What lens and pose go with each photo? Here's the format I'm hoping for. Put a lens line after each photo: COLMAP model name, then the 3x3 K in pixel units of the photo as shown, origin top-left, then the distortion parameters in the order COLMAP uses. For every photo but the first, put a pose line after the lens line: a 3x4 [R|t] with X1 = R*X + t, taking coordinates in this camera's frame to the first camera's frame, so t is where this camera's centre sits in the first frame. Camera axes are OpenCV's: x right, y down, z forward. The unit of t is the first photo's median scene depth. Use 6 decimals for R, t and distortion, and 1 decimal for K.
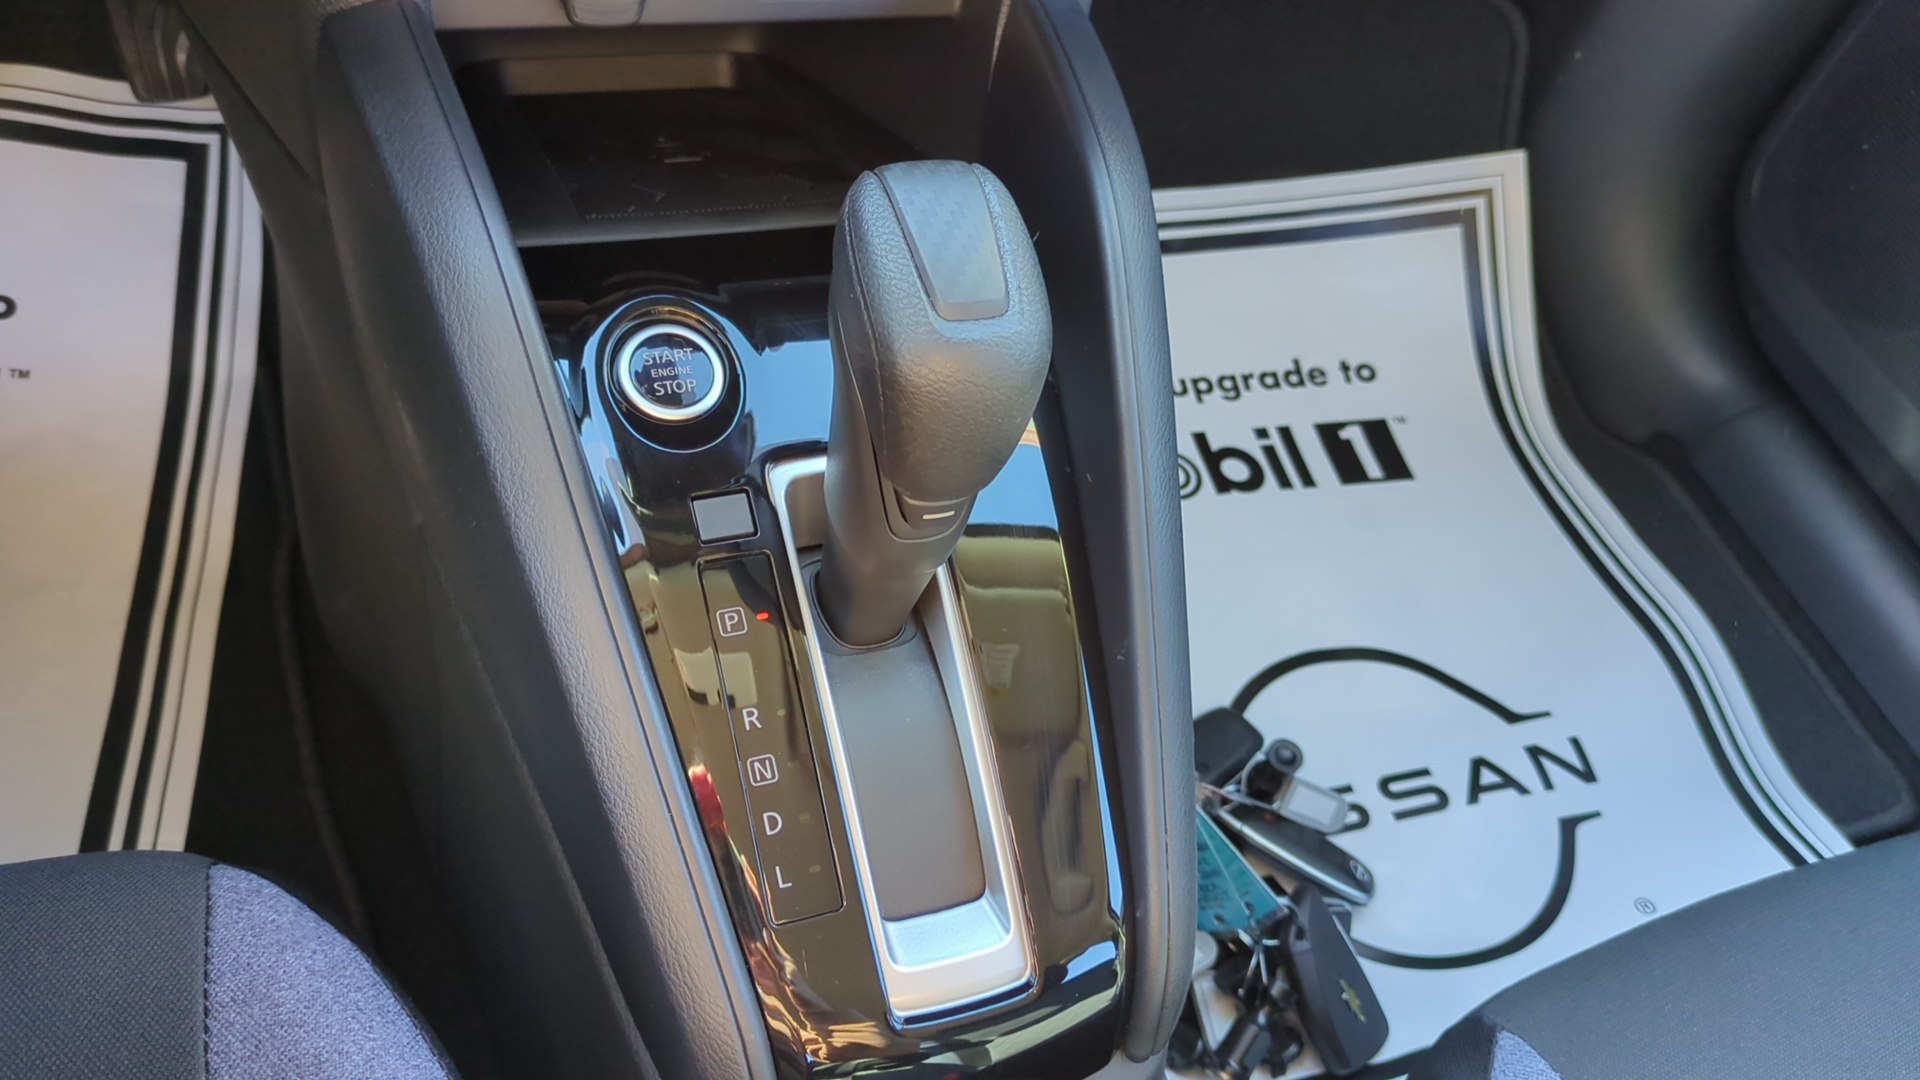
lens RADIAL K [[1677.9, 0, 954.1], [0, 1677.9, 533.8], [0, 0, 1]] dist [0.067838, -0.162378]
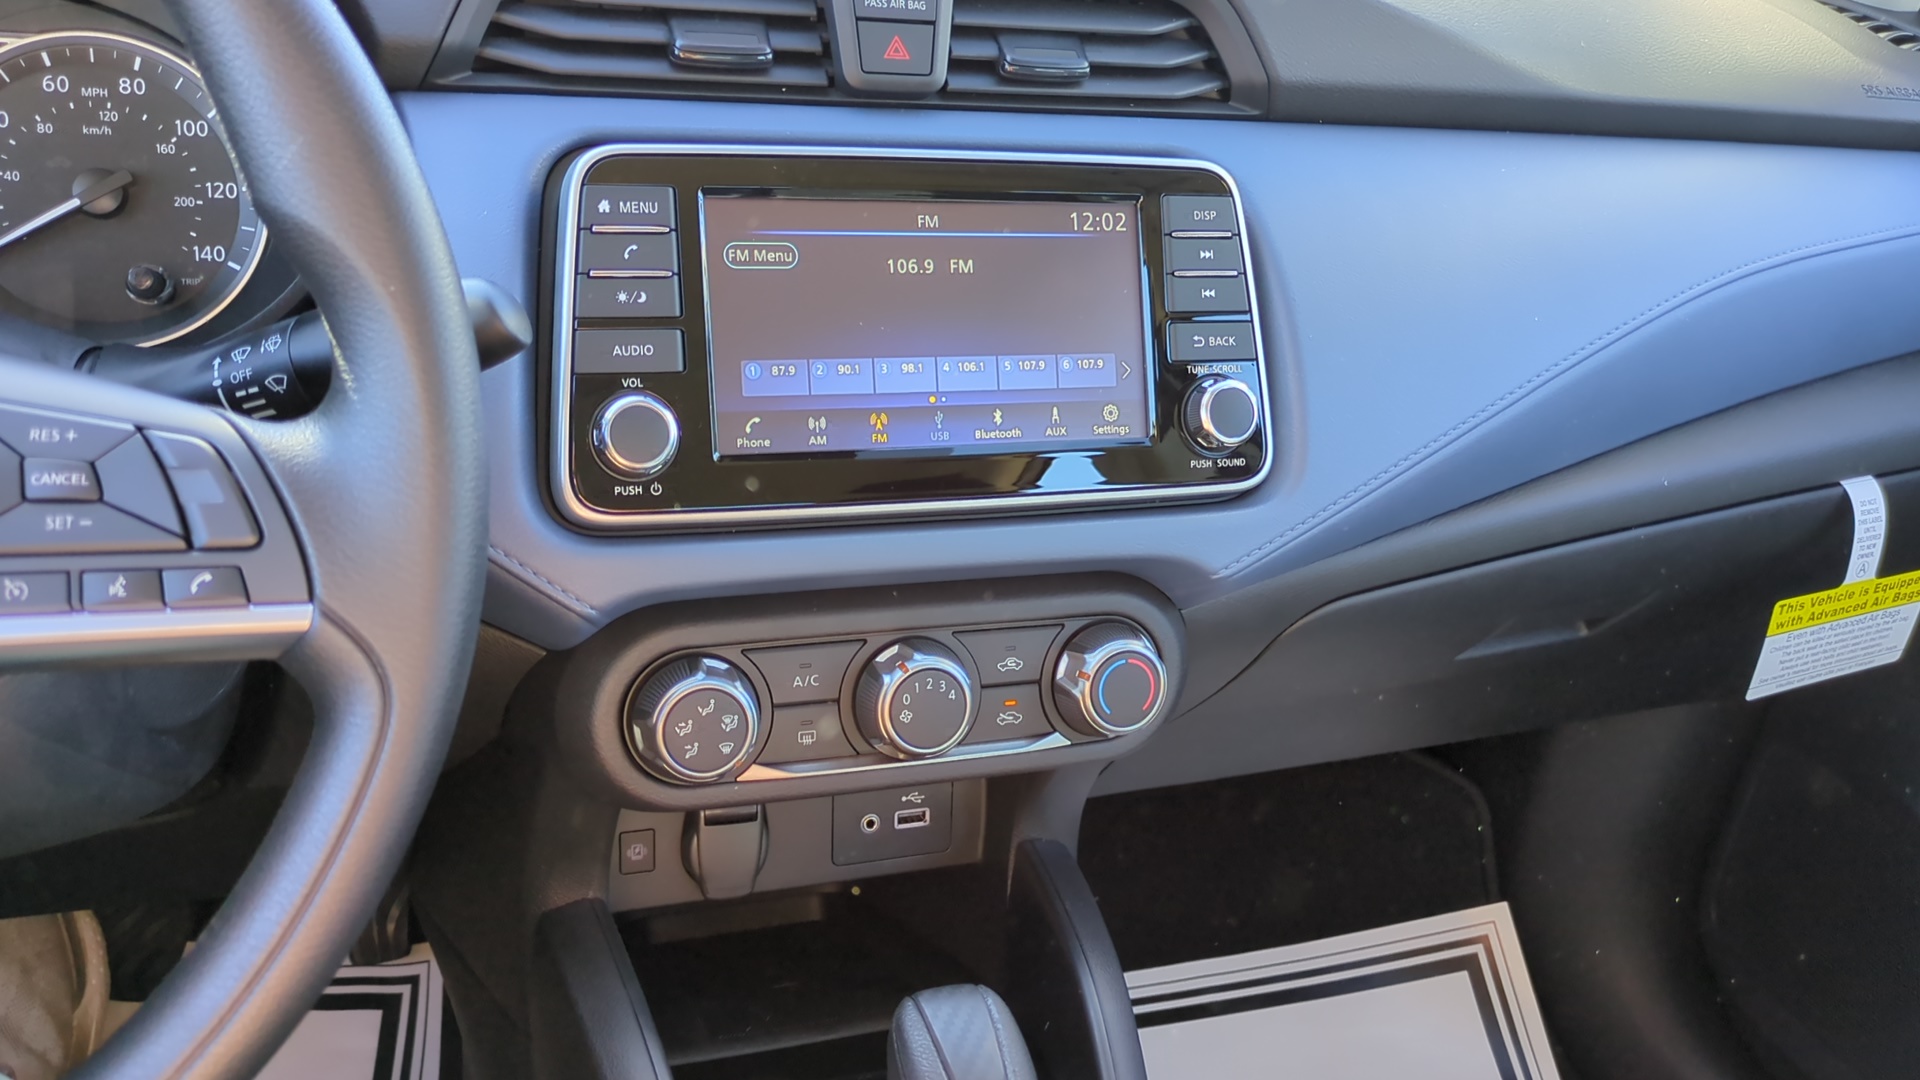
lens RADIAL K [[1677.9, 0, 954.1], [0, 1677.9, 533.8], [0, 0, 1]] dist [0.067838, -0.162378]
pose [[0.994777, -0.094202, -0.039299, 0.031029], [0.068010, 0.898824, -0.433001, 0.023151], [0.076112, 0.428066, 0.900537, -0.184322]]
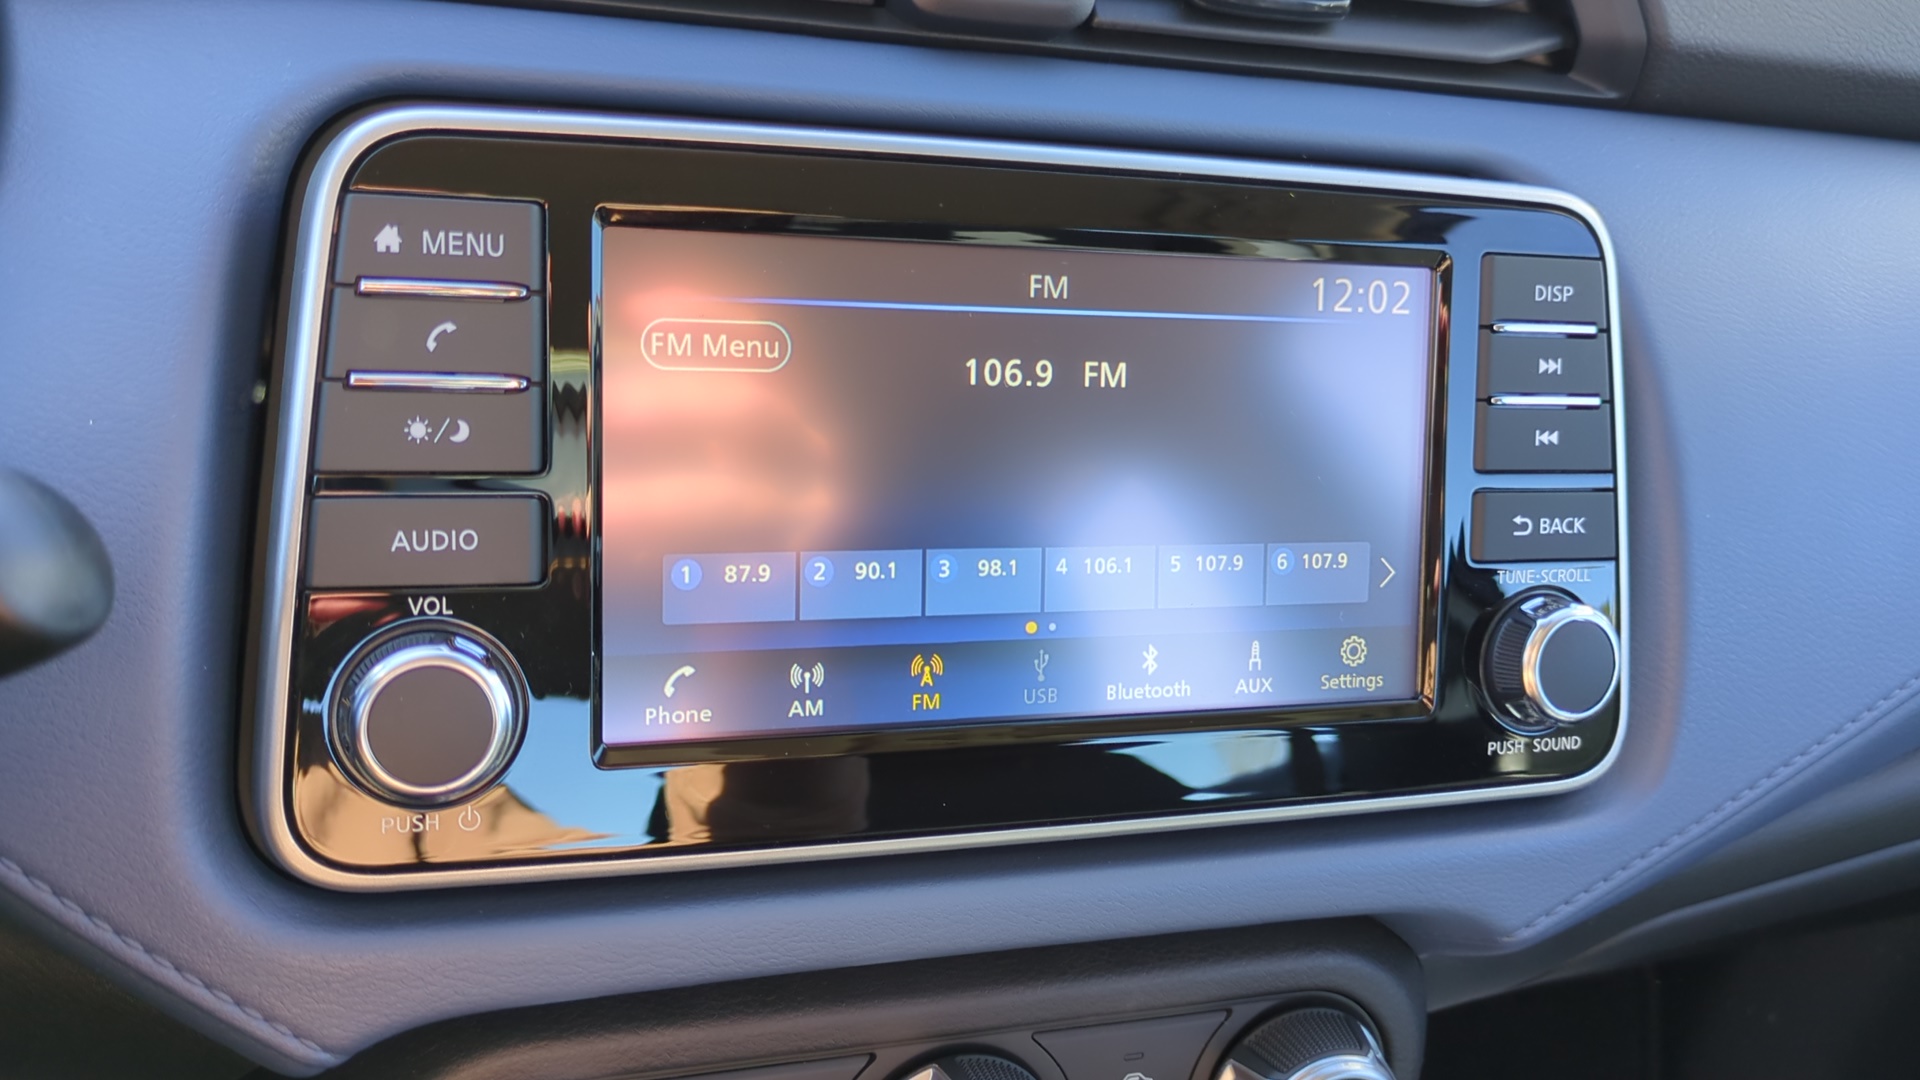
lens RADIAL K [[1649.3, 0, 949.2], [0, 1649.3, 534.7], [0, 0, 1]] dist [0.052913, -0.115488]
pose [[0.998113, -0.020303, -0.057947, 0.007781], [-0.002806, 0.927678, -0.373371, -0.175461], [0.061336, 0.372829, 0.925871, 0.034919]]
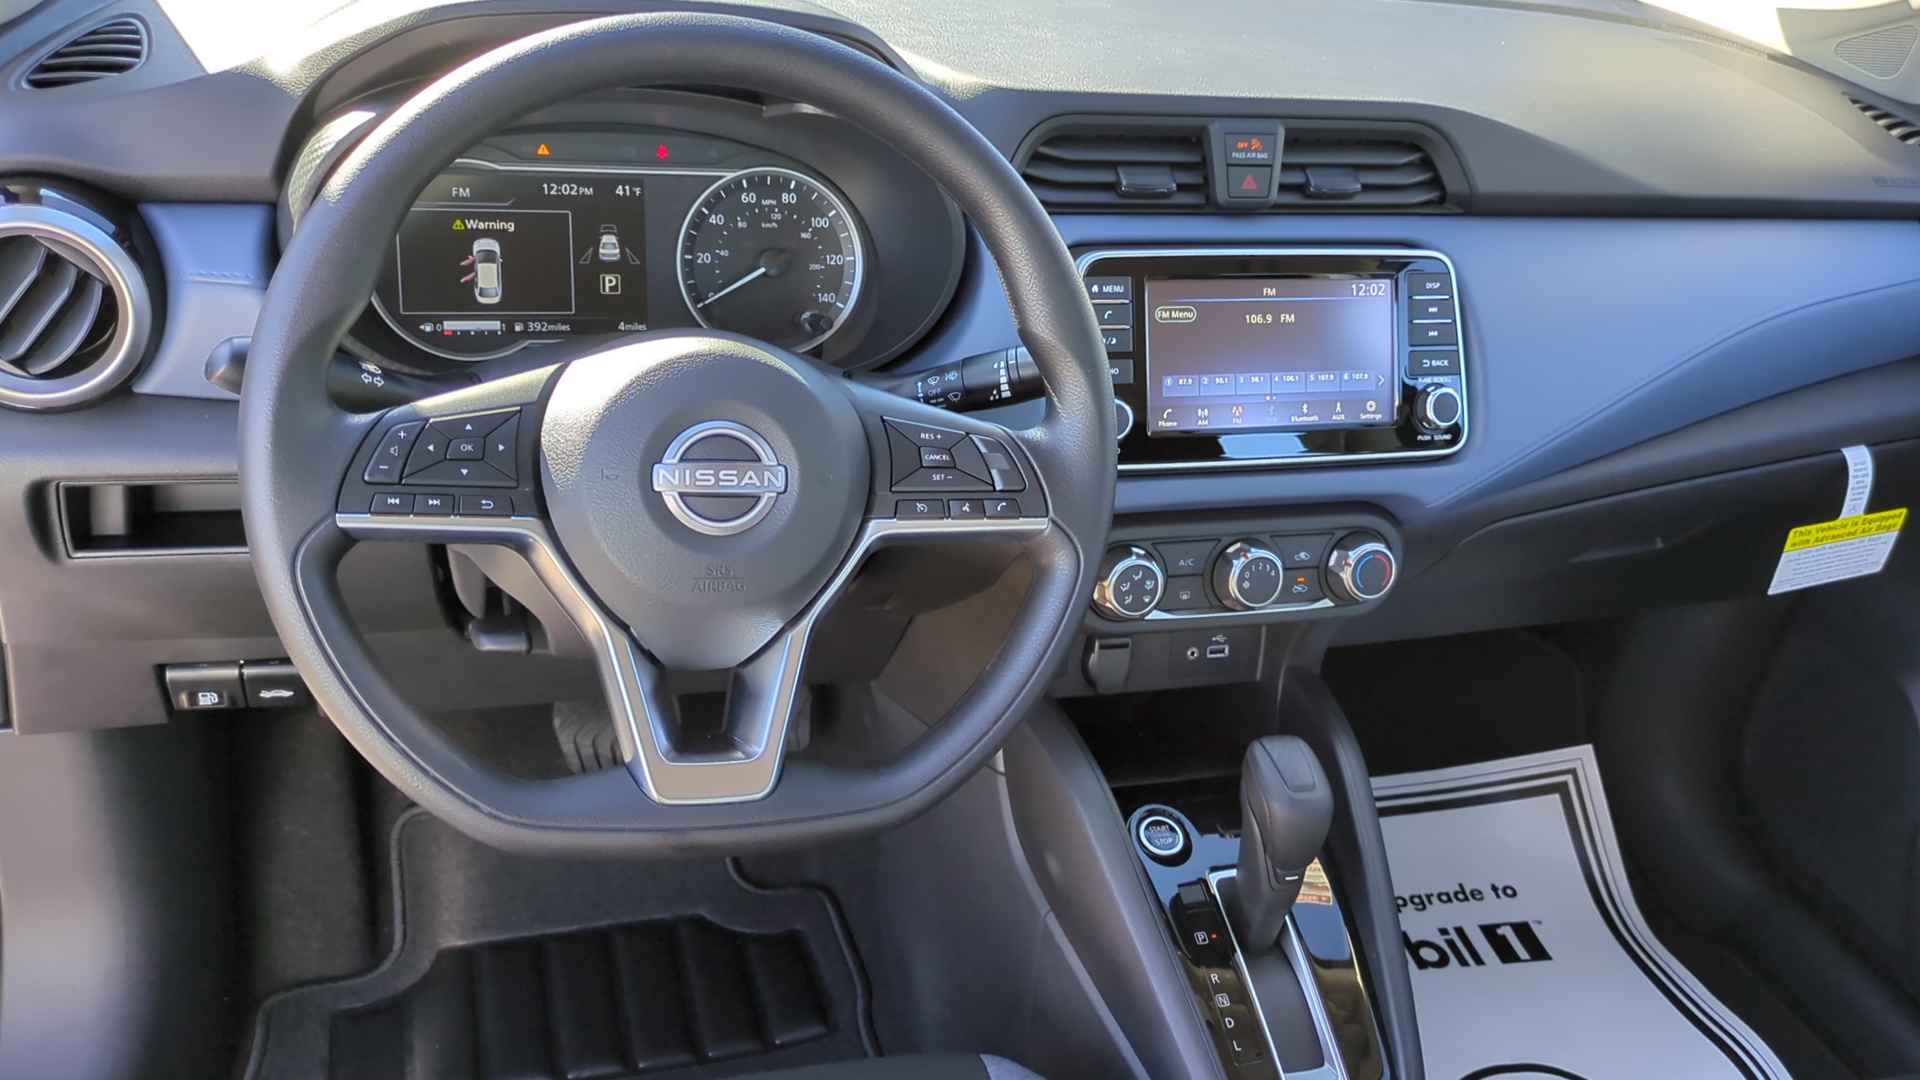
lens RADIAL K [[1649.3, 0, 949.2], [0, 1649.3, 534.7], [0, 0, 1]] dist [0.052913, -0.115488]
pose [[0.993126, -0.064293, -0.097808, -0.090908], [0.022754, 0.925736, -0.377484, 0.163297], [0.114814, 0.372664, 0.920836, -0.562648]]
